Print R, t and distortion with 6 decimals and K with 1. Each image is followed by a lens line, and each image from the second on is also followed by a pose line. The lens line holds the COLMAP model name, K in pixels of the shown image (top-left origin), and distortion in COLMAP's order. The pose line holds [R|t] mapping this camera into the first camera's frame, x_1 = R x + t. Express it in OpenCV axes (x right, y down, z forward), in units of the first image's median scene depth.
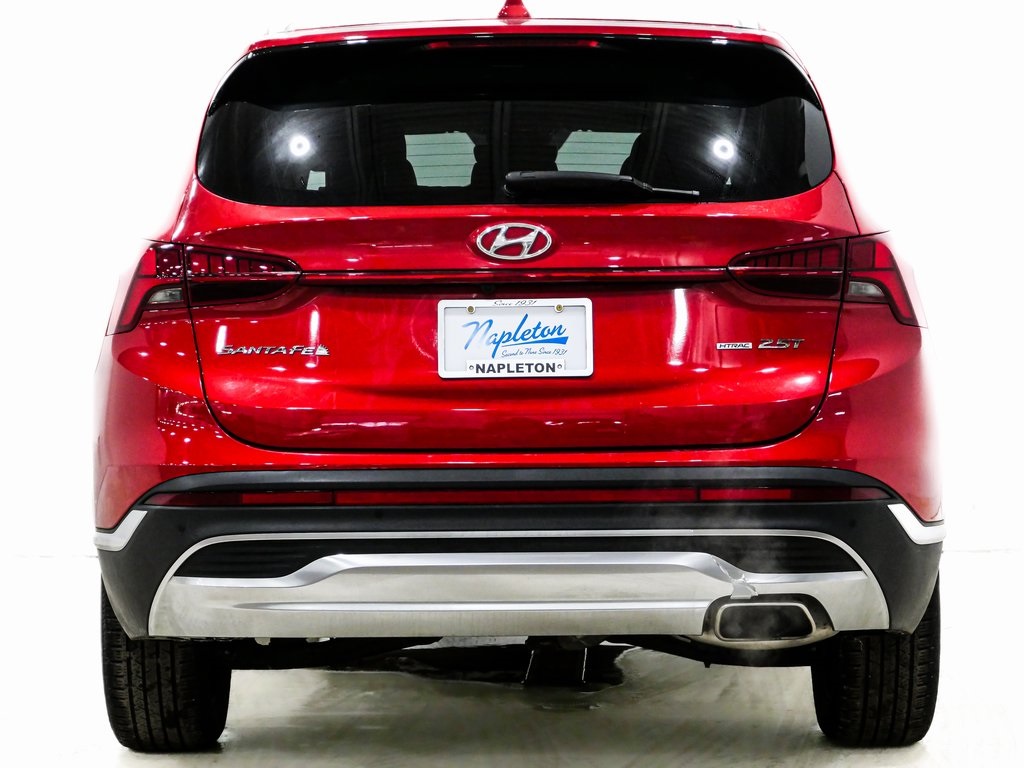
lens RADIAL K [[2698.7, 0, 514.3], [0, 2698.7, 384.5], [0, 0, 1]] dist [0.252495, 0.000000]
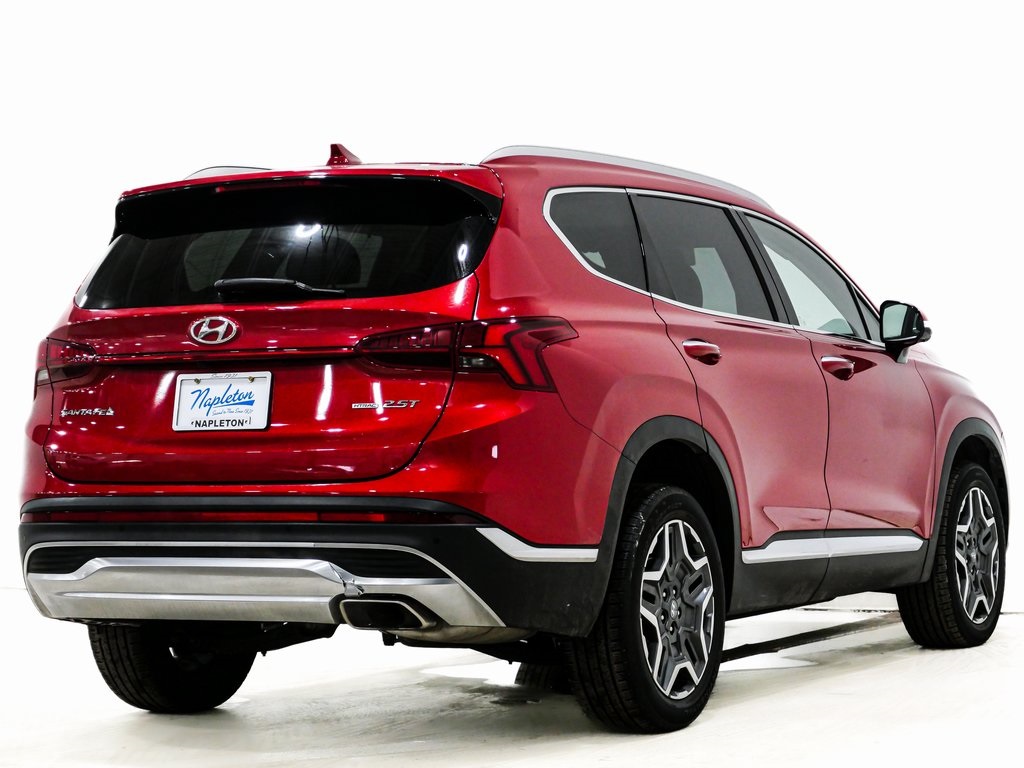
lens RADIAL K [[2583.8, 0, 526.5], [0, 2583.8, 393.9], [0, 0, 1]] dist [0.205438, 0.000000]
pose [[0.886323, -0.010917, -0.462939, 0.741898], [-0.008052, 0.999208, -0.038979, 0.028730], [0.462998, 0.038275, 0.885533, -0.086639]]
